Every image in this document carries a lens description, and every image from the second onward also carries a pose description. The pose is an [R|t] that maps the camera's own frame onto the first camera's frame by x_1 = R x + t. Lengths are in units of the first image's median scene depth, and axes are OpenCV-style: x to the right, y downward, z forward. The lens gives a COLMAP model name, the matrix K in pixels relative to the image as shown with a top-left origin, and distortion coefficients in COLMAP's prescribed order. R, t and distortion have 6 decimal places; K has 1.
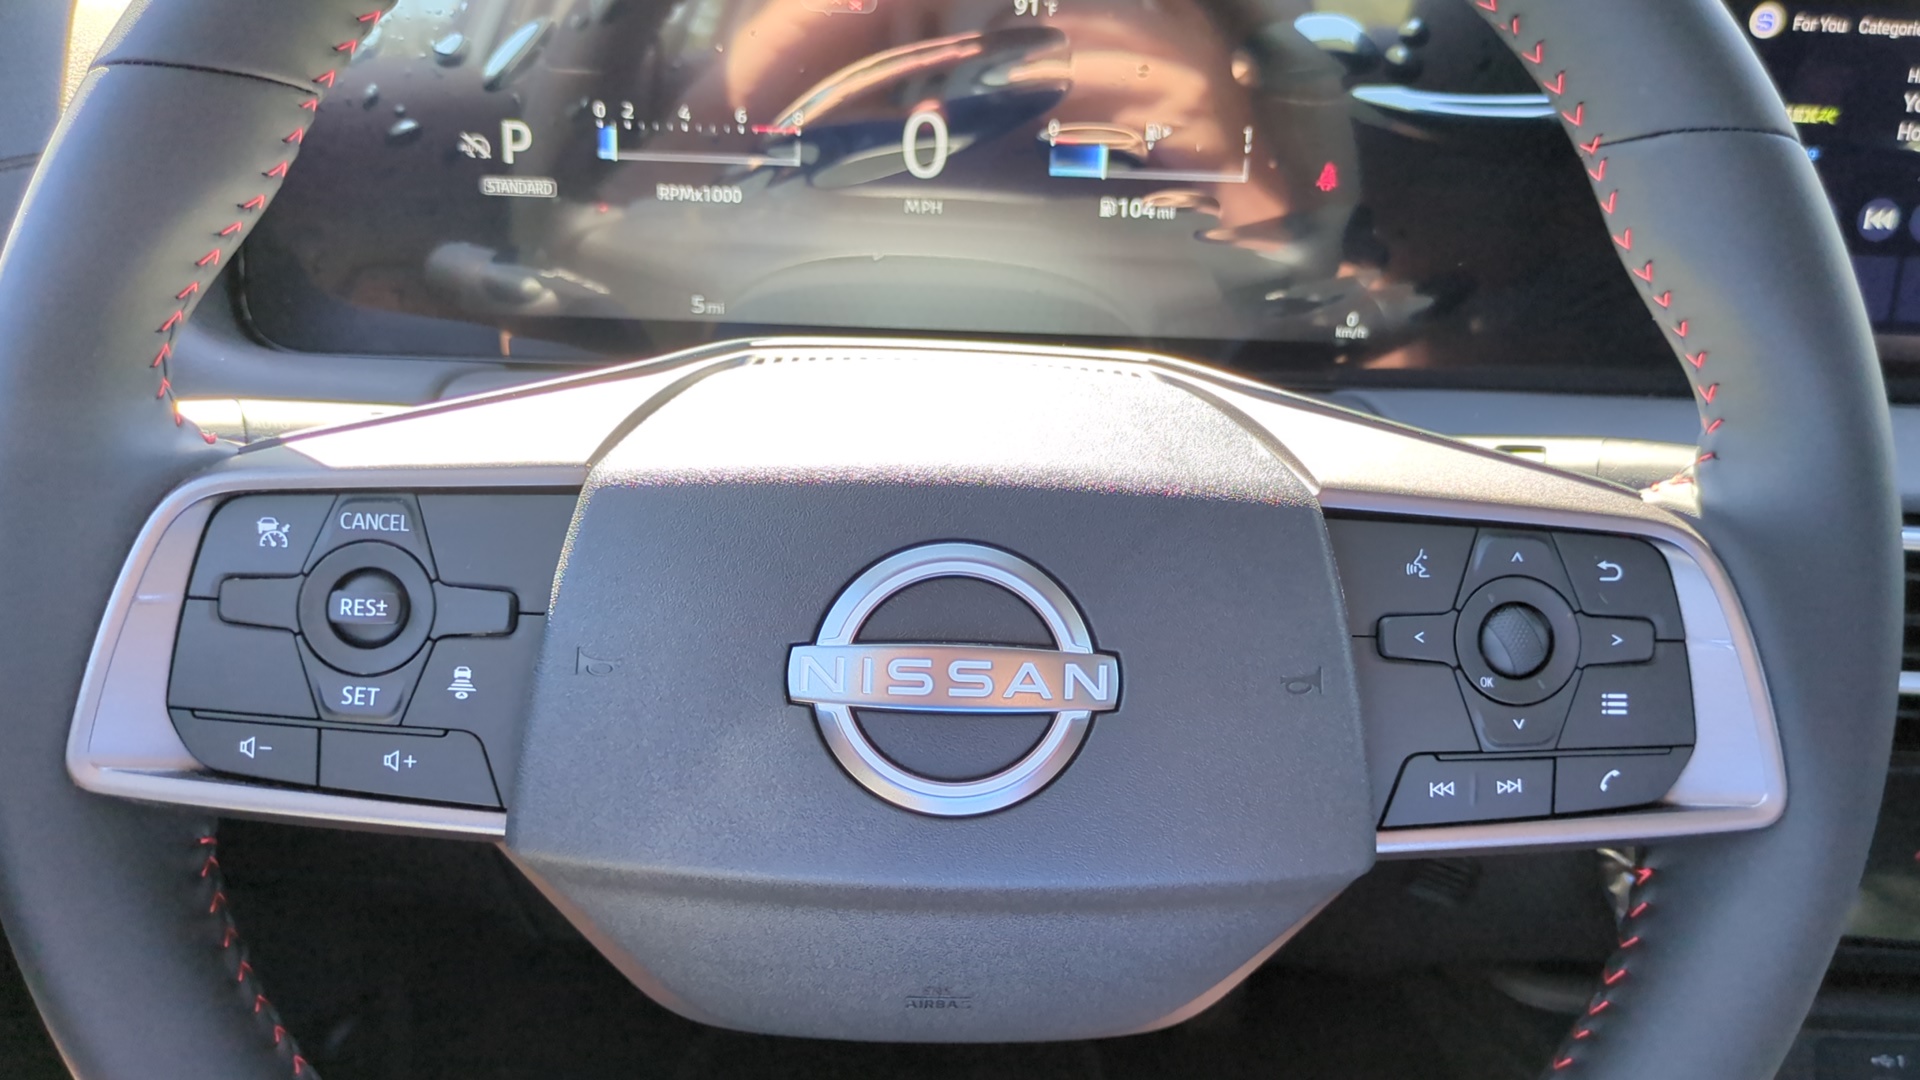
lens RADIAL K [[1648.4, 0, 956.5], [0, 1648.4, 517.2], [0, 0, 1]] dist [0.045733, -0.074146]
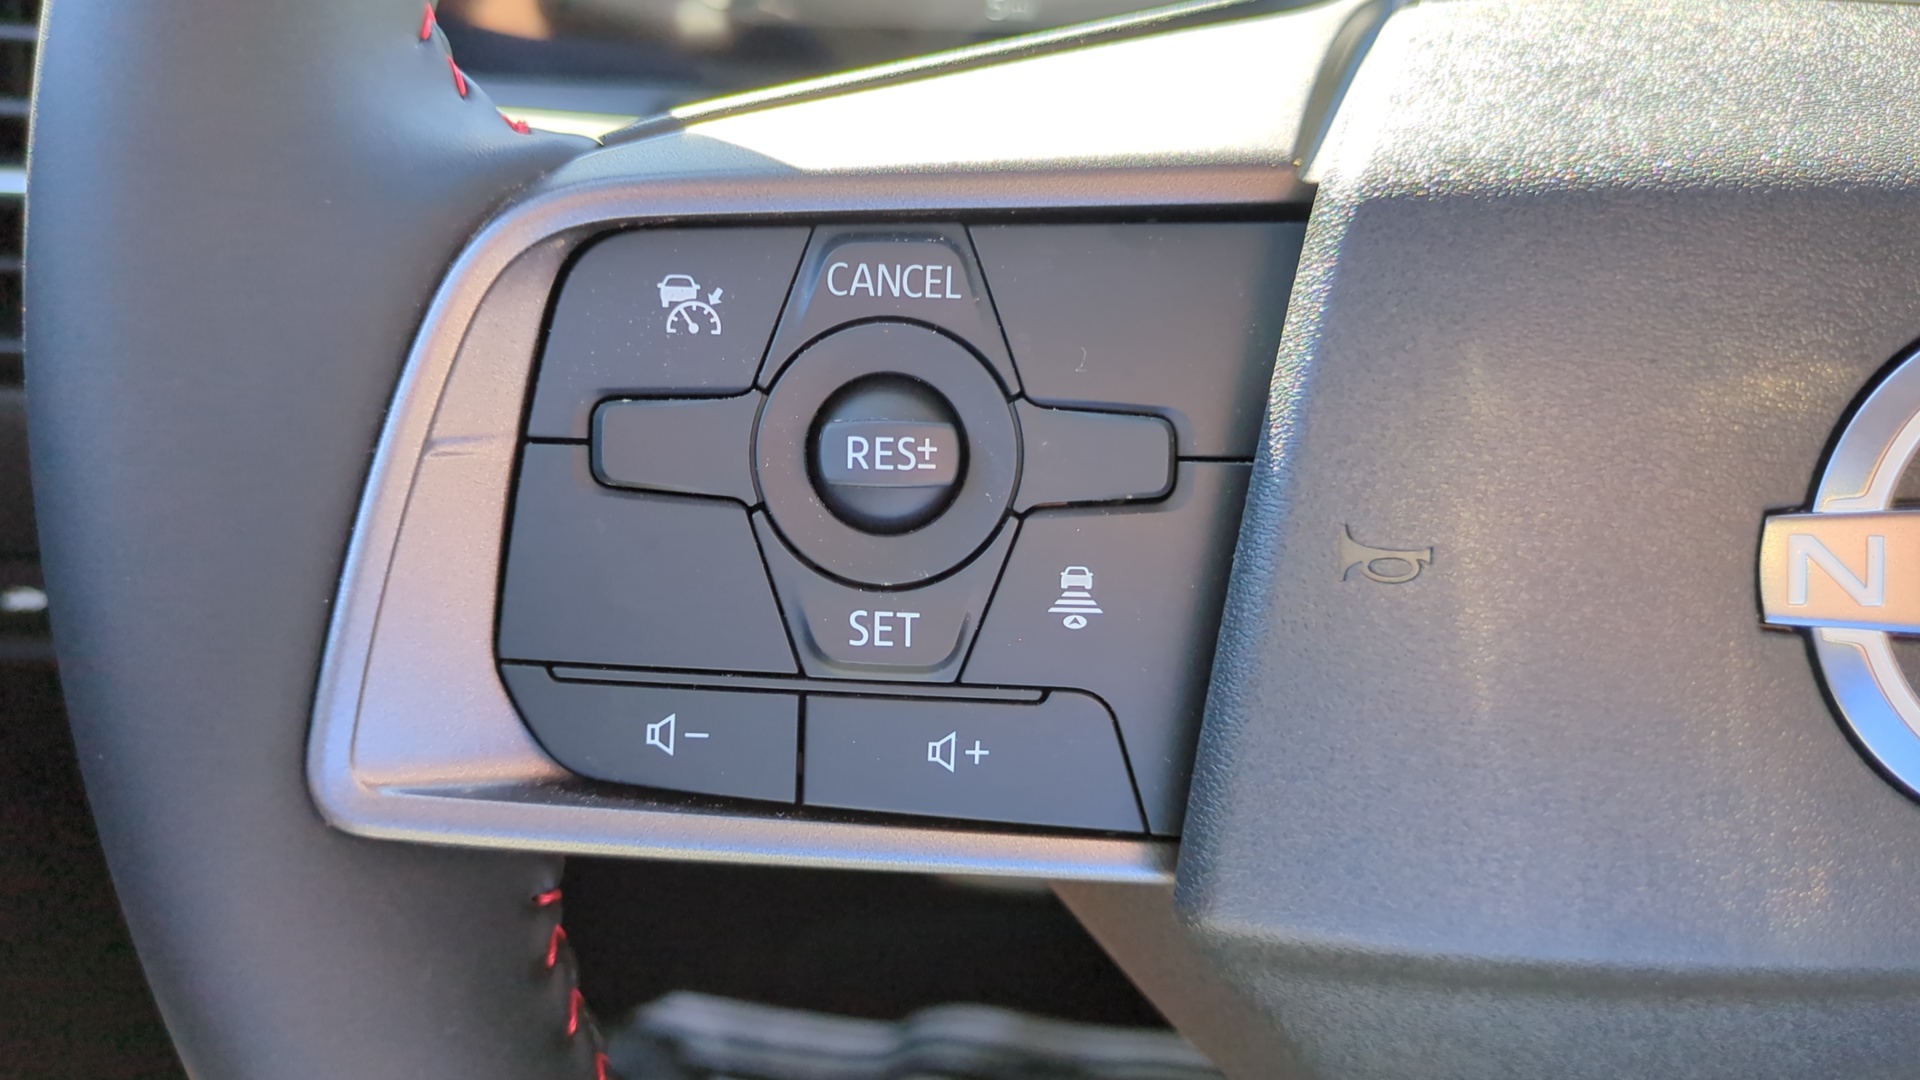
lens RADIAL K [[1648.4, 0, 956.5], [0, 1648.4, 517.2], [0, 0, 1]] dist [0.045733, -0.074146]
pose [[0.998688, -0.021648, 0.046398, -0.358567], [0.016707, 0.994399, 0.104366, 0.022112], [-0.048398, -0.103454, 0.993456, 0.502274]]
